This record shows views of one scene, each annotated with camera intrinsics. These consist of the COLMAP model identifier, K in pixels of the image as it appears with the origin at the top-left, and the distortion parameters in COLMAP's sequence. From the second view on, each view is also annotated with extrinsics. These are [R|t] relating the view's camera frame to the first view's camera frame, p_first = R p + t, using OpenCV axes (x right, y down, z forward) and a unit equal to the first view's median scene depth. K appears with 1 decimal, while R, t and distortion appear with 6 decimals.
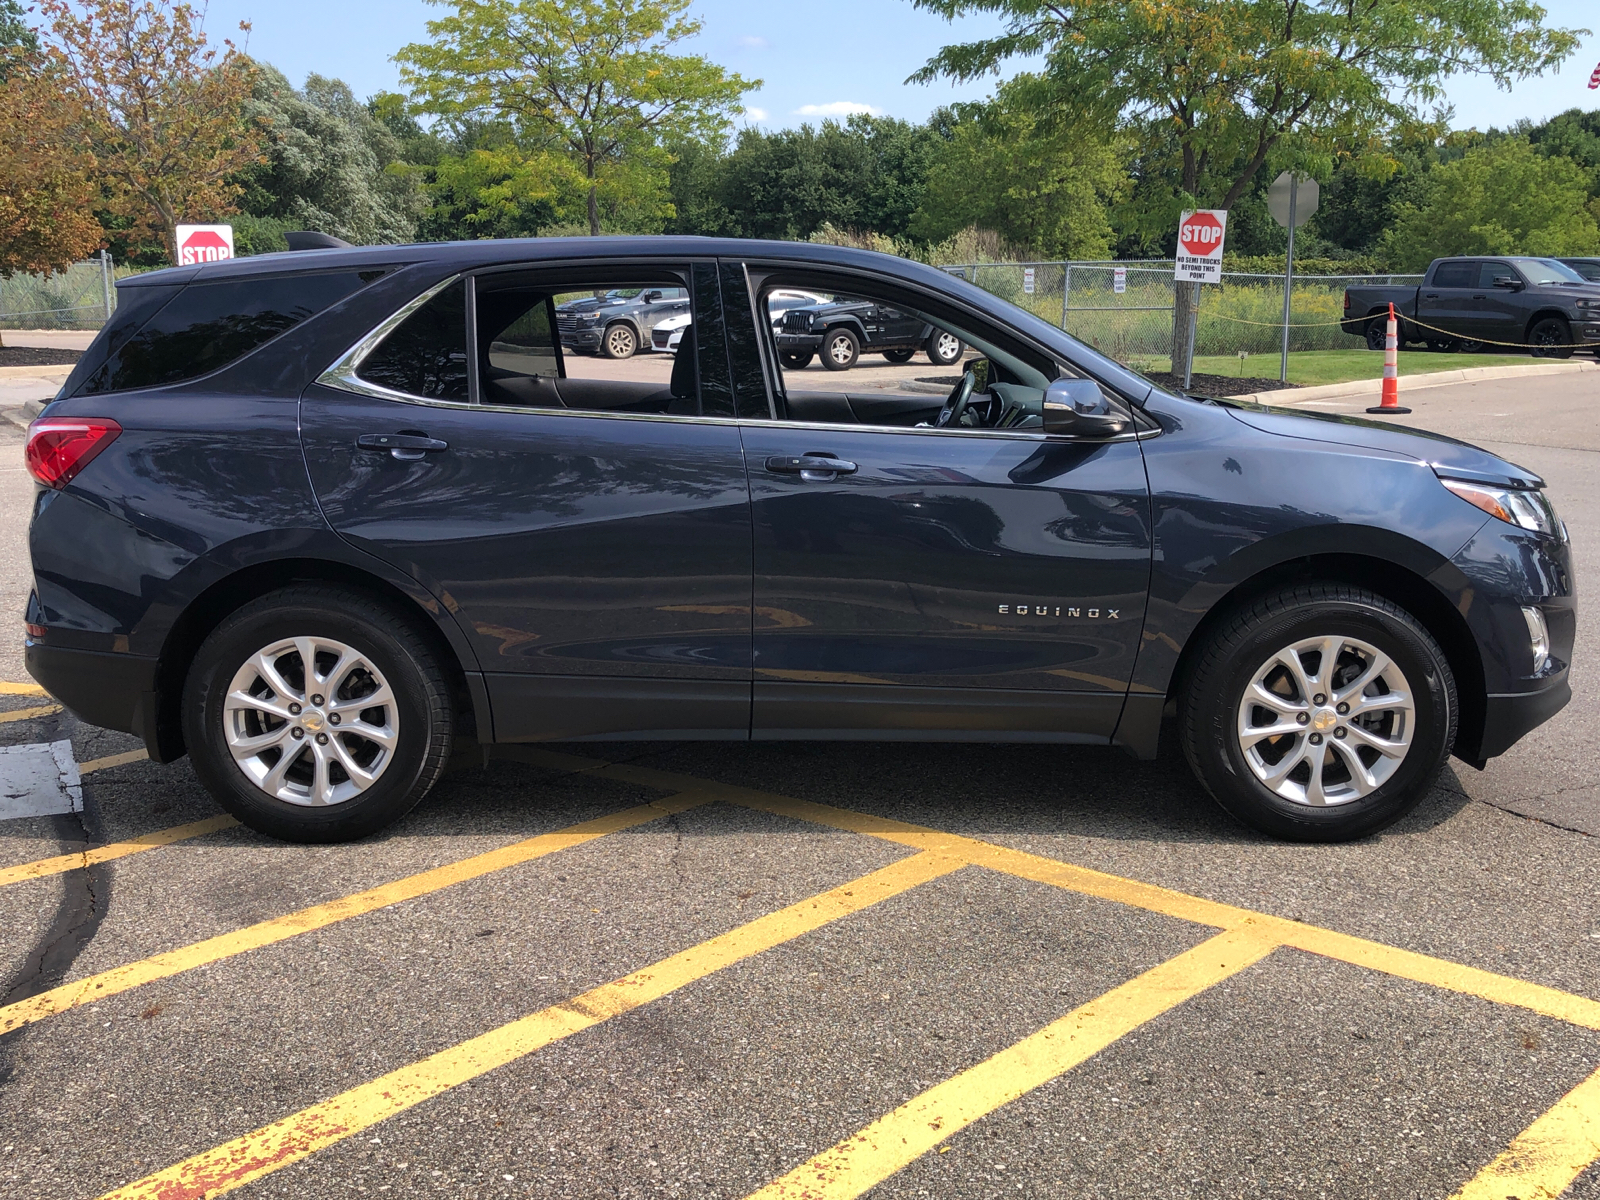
lens RADIAL K [[1588.9, 0, 811.0], [0, 1588.9, 610.8], [0, 0, 1]] dist [0.004371, 0.000000]
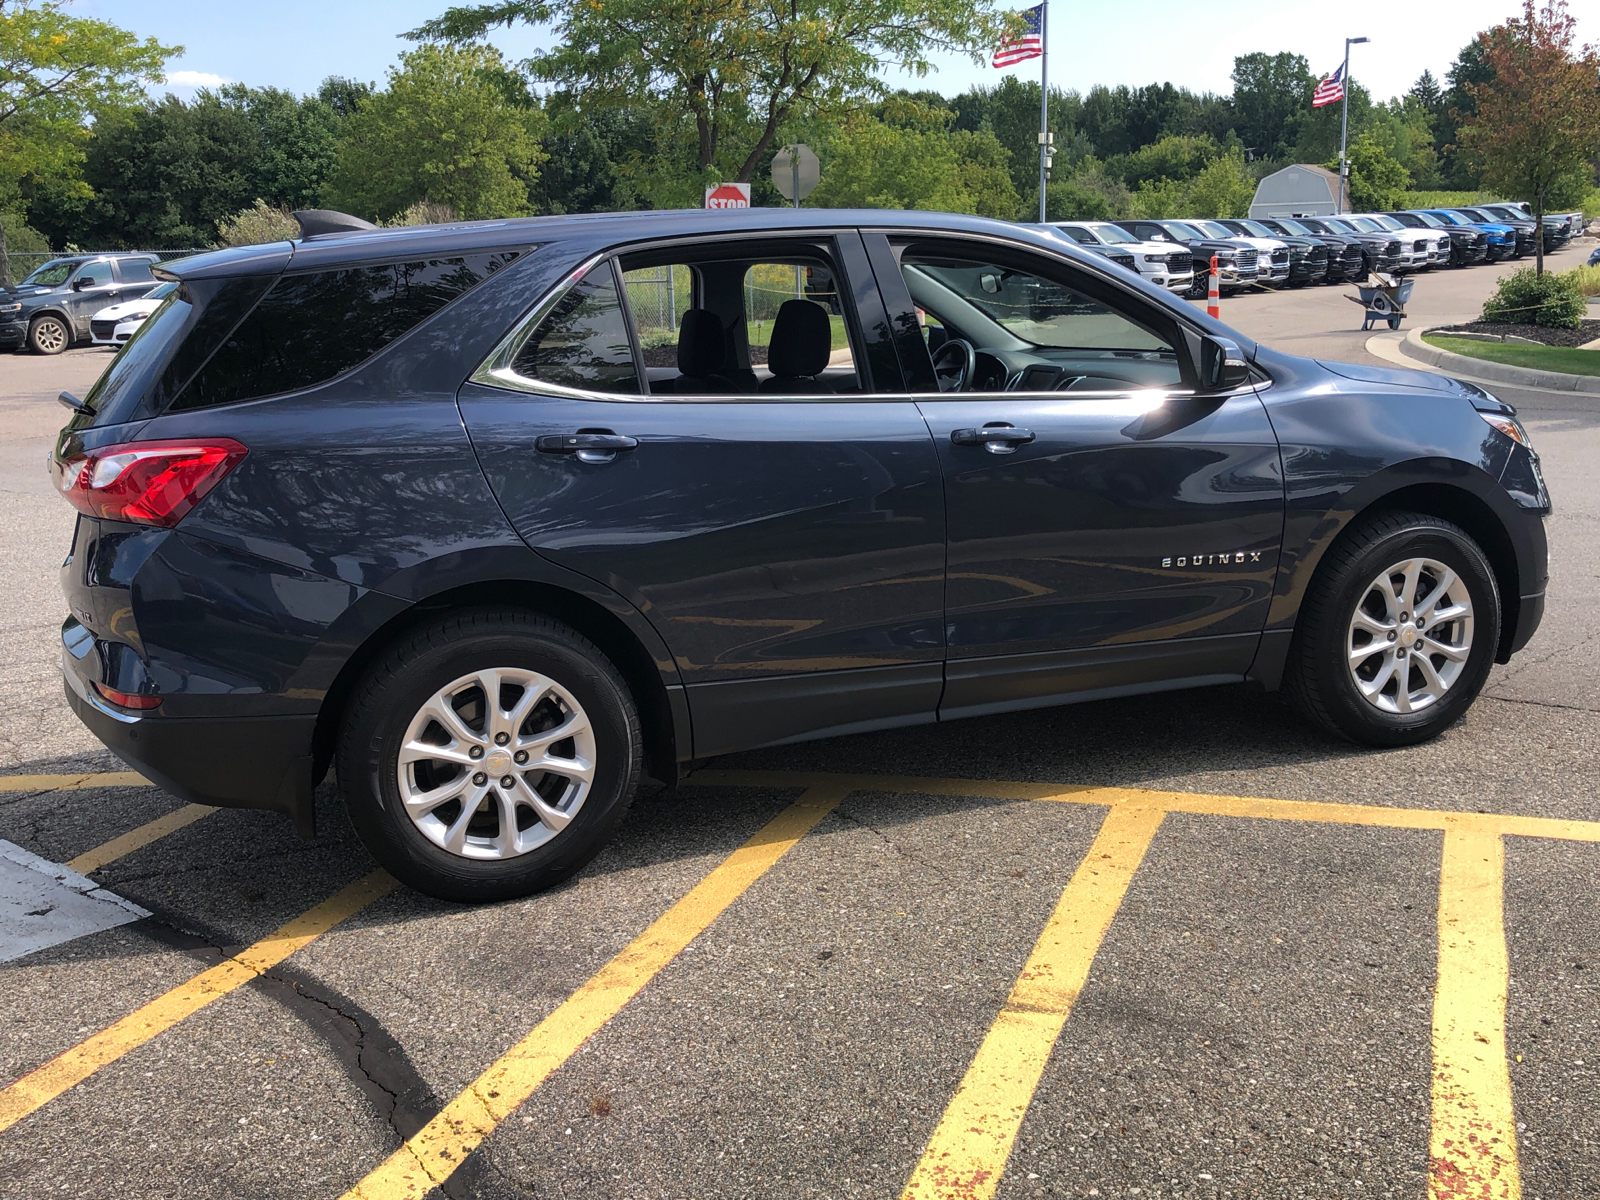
lens RADIAL K [[1588.9, 0, 814.5], [0, 1588.9, 592.2], [0, 0, 1]] dist [0.004371, 0.000000]
pose [[0.928010, -0.100985, 0.358608, -0.458115], [0.099508, 0.994780, 0.022623, -0.027628], [-0.359020, 0.014690, 0.933214, 0.111769]]
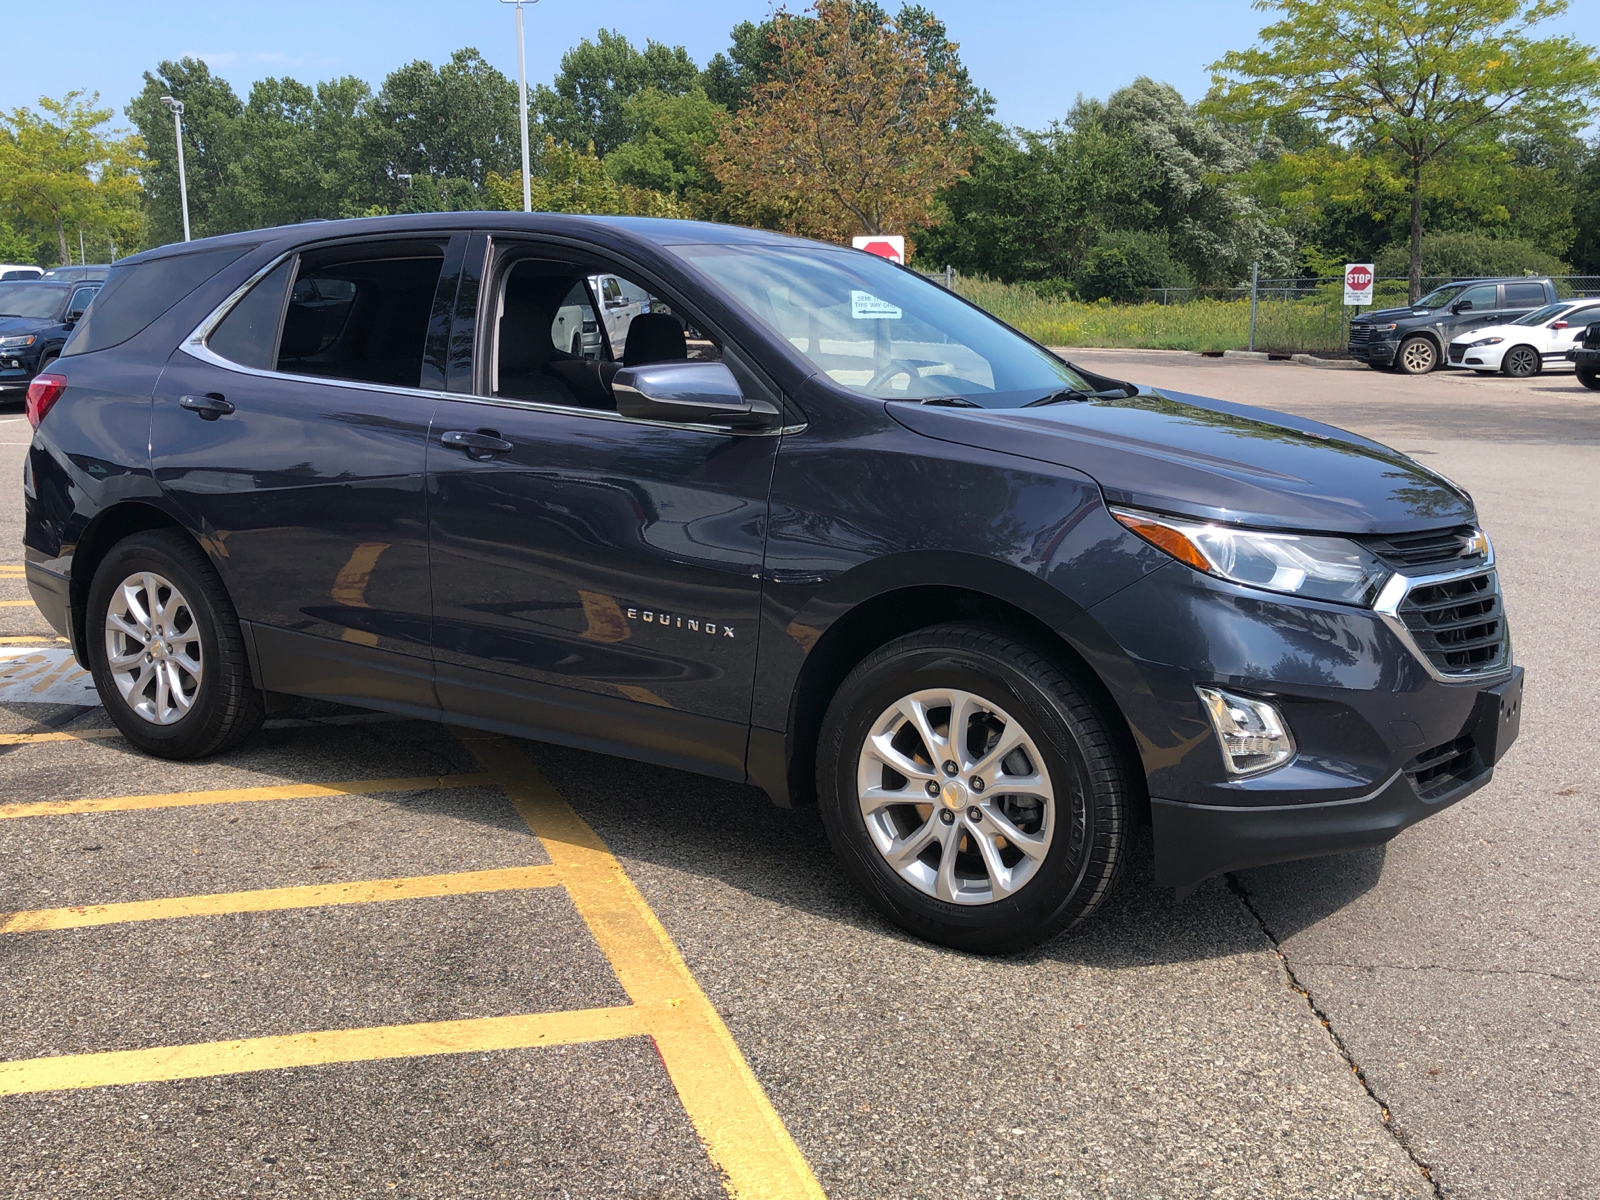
lens RADIAL K [[1588.9, 0, 790.0], [0, 1588.9, 603.0], [0, 0, 1]] dist [0.004371, 0.000000]
pose [[0.839054, 0.101715, -0.534455, 0.669698], [-0.109165, 0.993865, 0.017766, -0.031973], [0.532984, 0.043437, 0.845010, 0.281226]]
